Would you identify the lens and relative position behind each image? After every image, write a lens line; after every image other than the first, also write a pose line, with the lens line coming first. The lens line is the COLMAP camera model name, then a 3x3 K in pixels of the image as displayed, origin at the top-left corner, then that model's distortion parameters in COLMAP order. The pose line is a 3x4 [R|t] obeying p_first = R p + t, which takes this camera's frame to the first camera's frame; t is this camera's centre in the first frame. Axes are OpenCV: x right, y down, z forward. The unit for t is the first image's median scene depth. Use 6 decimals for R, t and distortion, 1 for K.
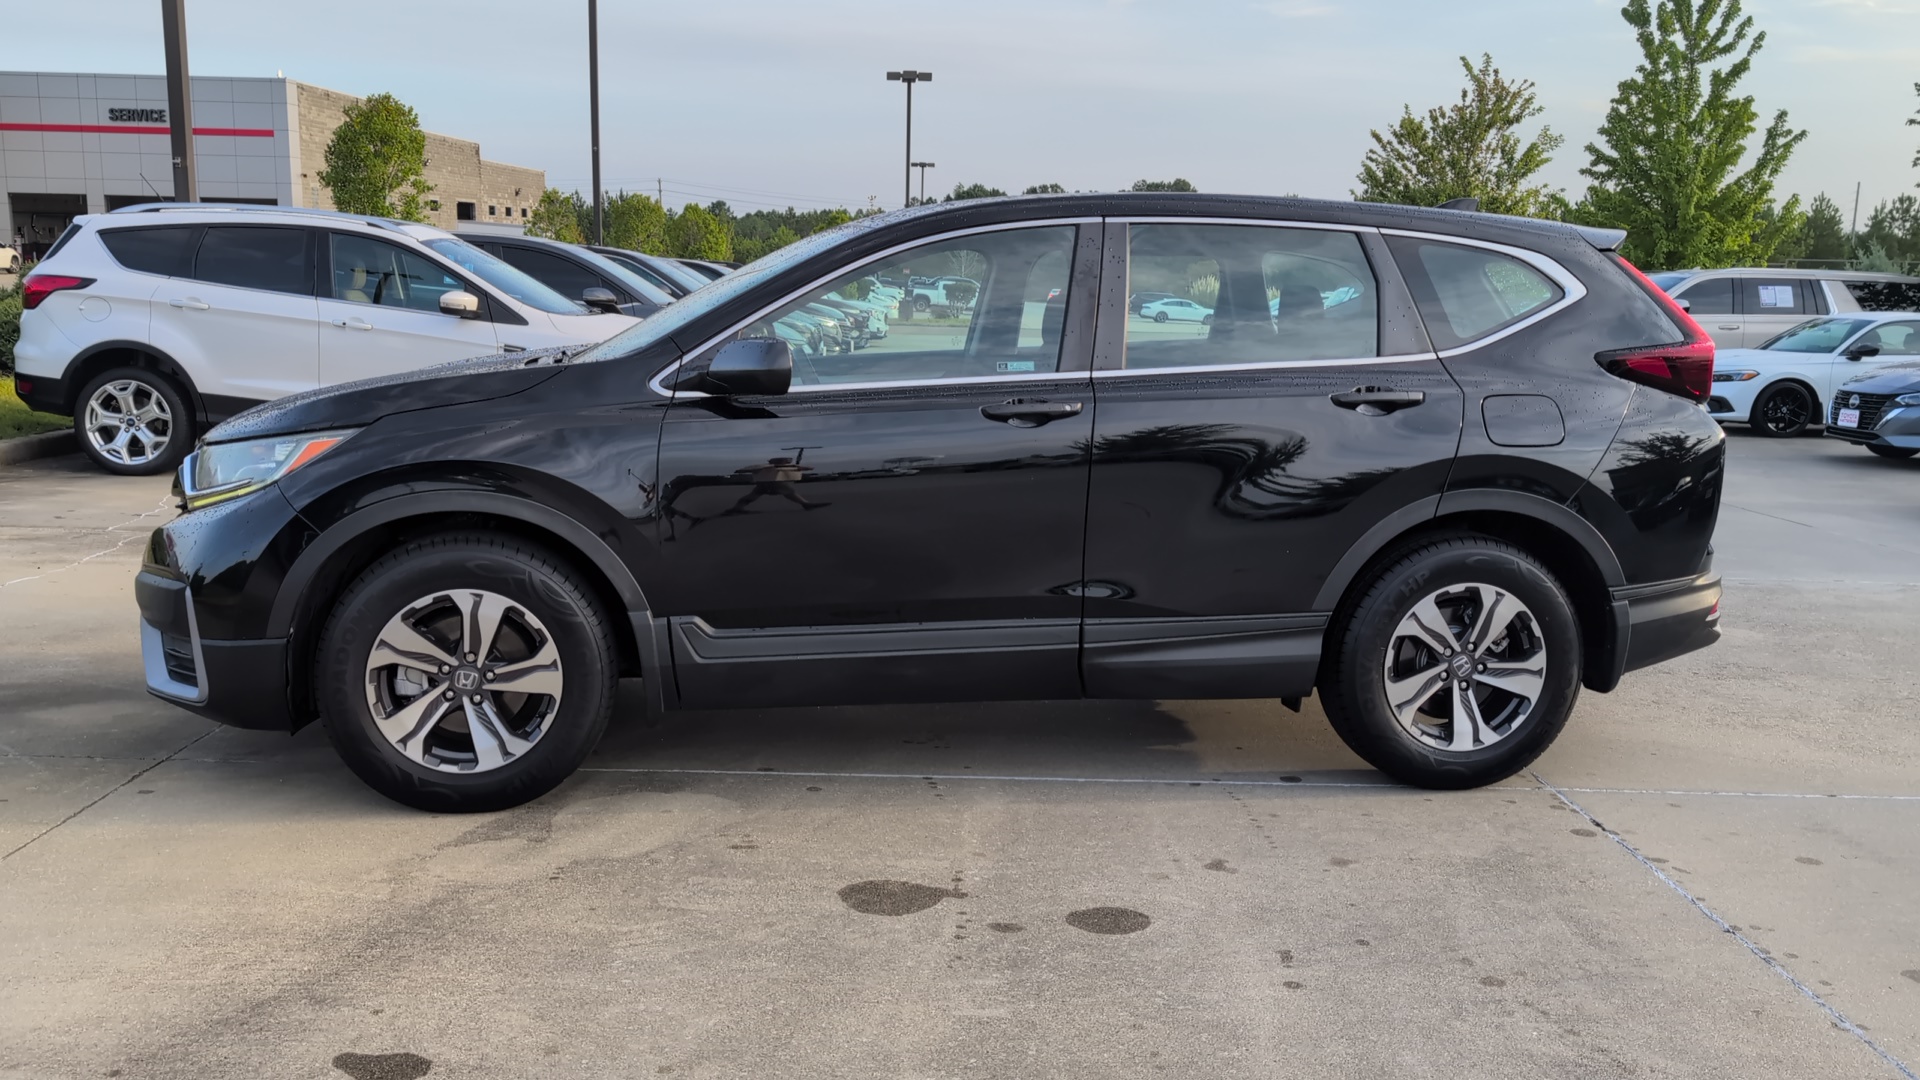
lens RADIAL K [[1613.1, 0, 965.5], [0, 1613.1, 546.5], [0, 0, 1]] dist [0.041691, -0.070728]
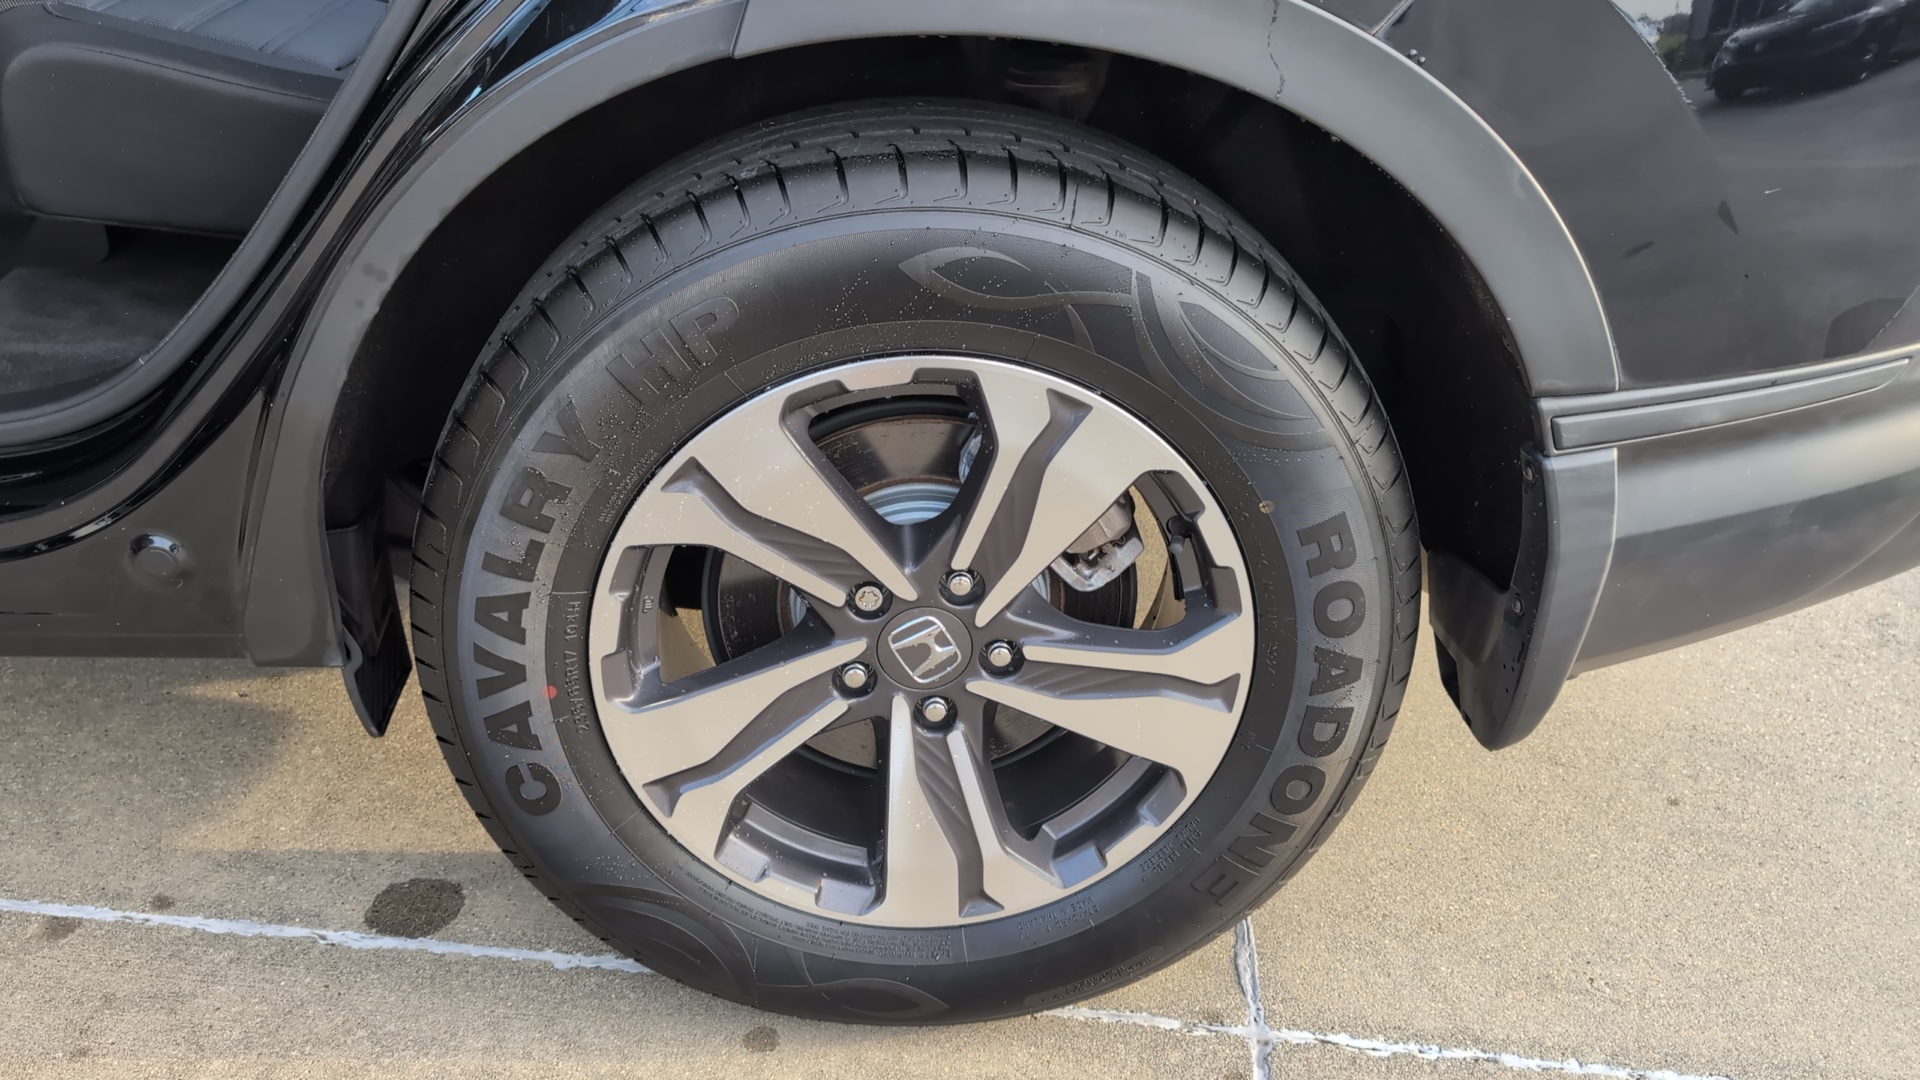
lens RADIAL K [[1613.1, 0, 977.2], [0, 1613.1, 539.8], [0, 0, 1]] dist [0.041691, -0.070728]
pose [[0.994778, 0.072215, -0.072130, 0.331799], [-0.044196, 0.941765, 0.333355, -0.030251], [0.092003, -0.328426, 0.940038, 0.759130]]
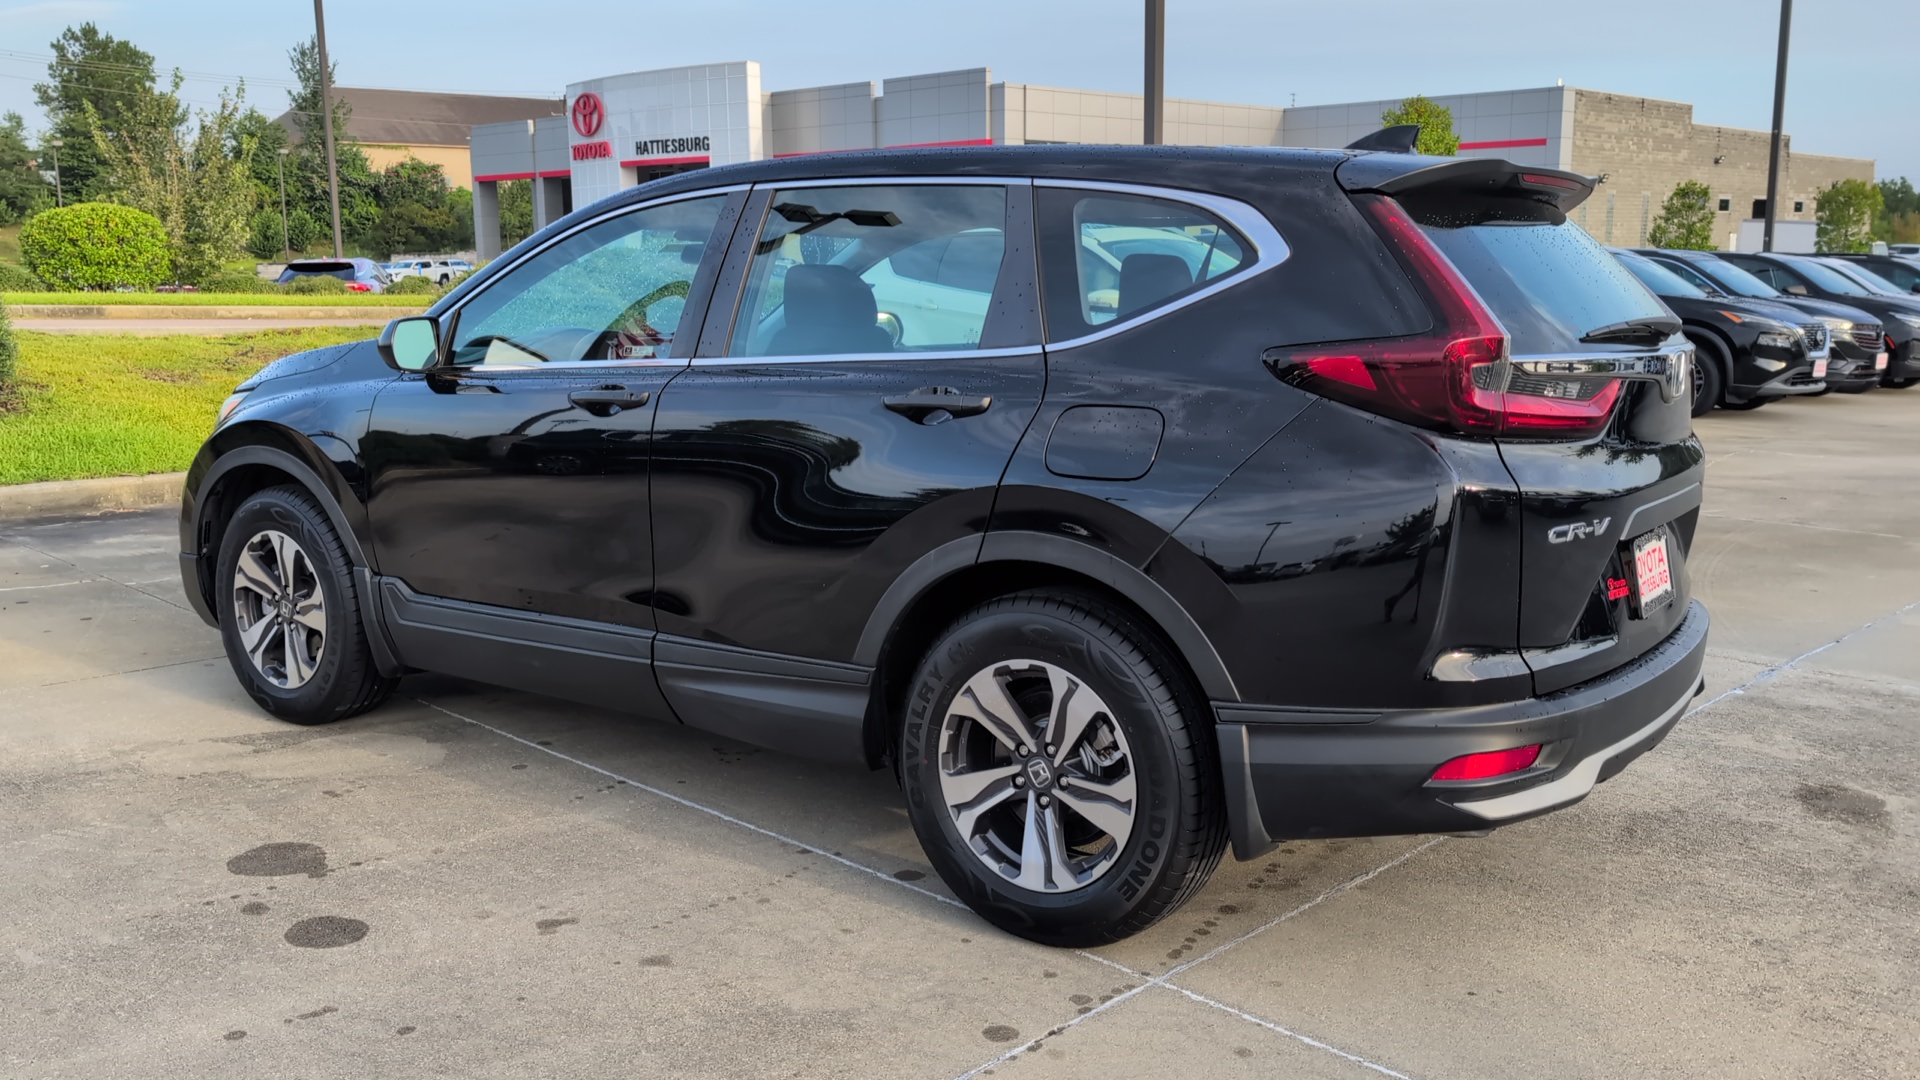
lens RADIAL K [[1613.1, 0, 954.5], [0, 1613.1, 542.6], [0, 0, 1]] dist [0.041691, -0.070728]
pose [[0.706920, 0.096563, -0.700671, 0.777286], [-0.101115, 0.994259, 0.035007, -0.051053], [0.700029, 0.046102, 0.712625, 0.448746]]
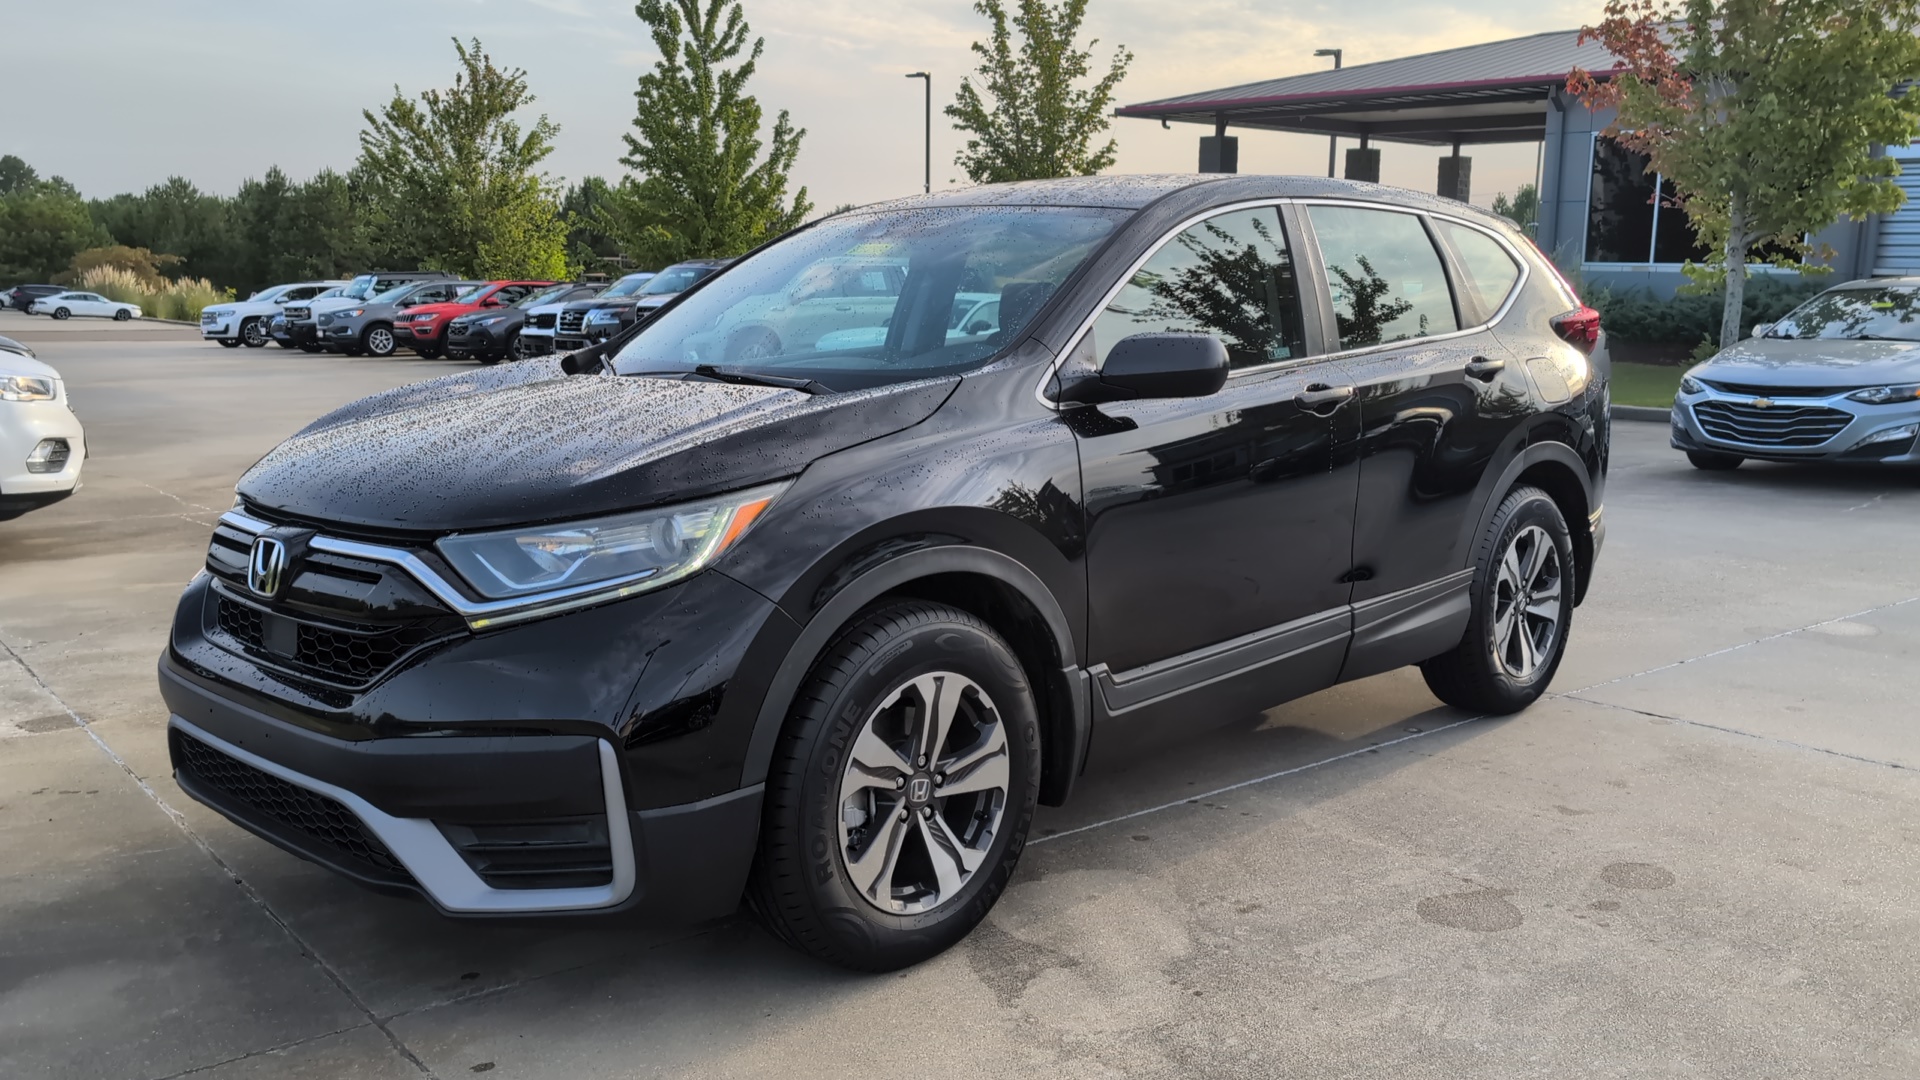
lens RADIAL K [[1613.1, 0, 964.0], [0, 1613.1, 537.2], [0, 0, 1]] dist [0.041691, -0.070728]
pose [[0.791058, -0.116392, 0.600567, -0.671297], [0.114914, 0.992529, 0.040992, -0.060884], [-0.600851, 0.036587, 0.798523, 0.329864]]
